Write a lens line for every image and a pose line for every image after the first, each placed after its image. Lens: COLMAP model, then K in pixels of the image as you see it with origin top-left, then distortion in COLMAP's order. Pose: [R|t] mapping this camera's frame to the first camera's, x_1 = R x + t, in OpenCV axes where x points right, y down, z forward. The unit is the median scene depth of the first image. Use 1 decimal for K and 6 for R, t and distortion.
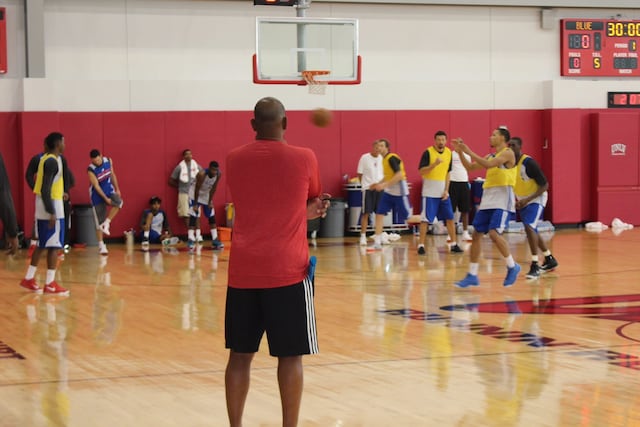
lens RADIAL K [[1549.5, 0, 325.7], [0, 1549.5, 225.2], [0, 0, 1]] dist [0.073027, -0.027775]
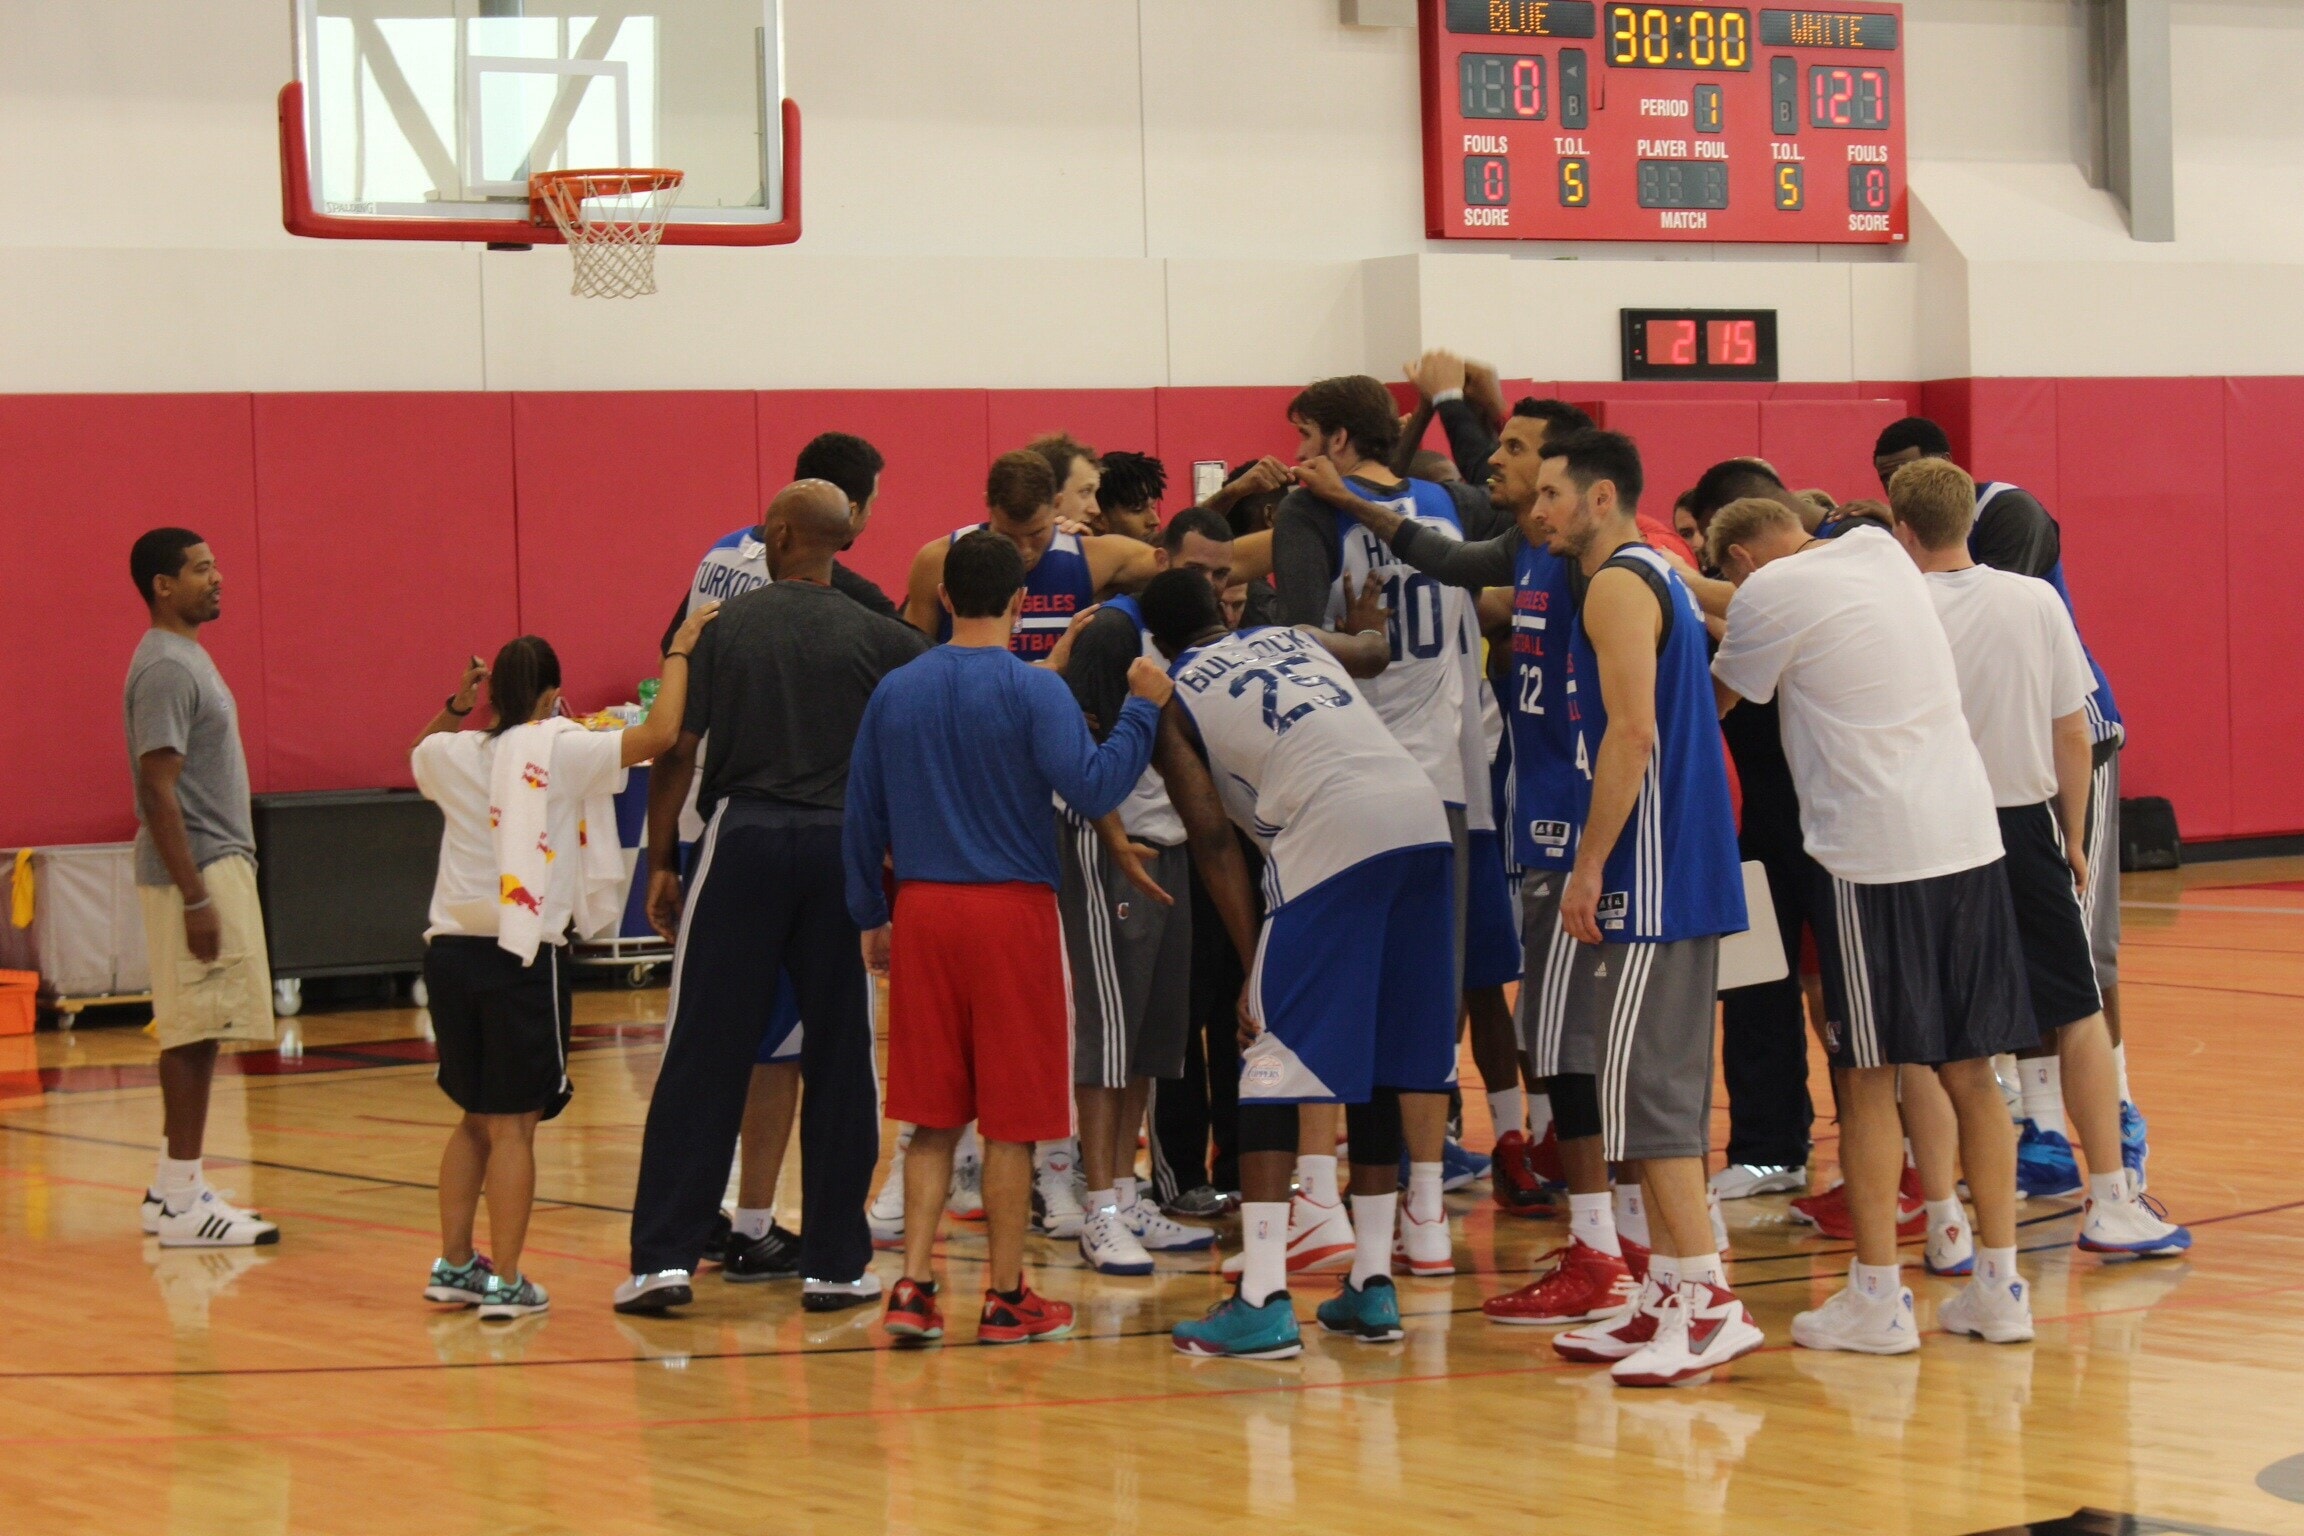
lens RADIAL K [[5578.2, 0, 1172.4], [0, 5578.2, 810.0], [0, 0, 1]] dist [0.073027, -0.027775]
pose [[0.966028, -0.026991, 0.257024, -0.094181], [0.030042, 0.999517, -0.007952, -0.008022], [-0.256685, 0.015403, 0.966372, 0.228432]]
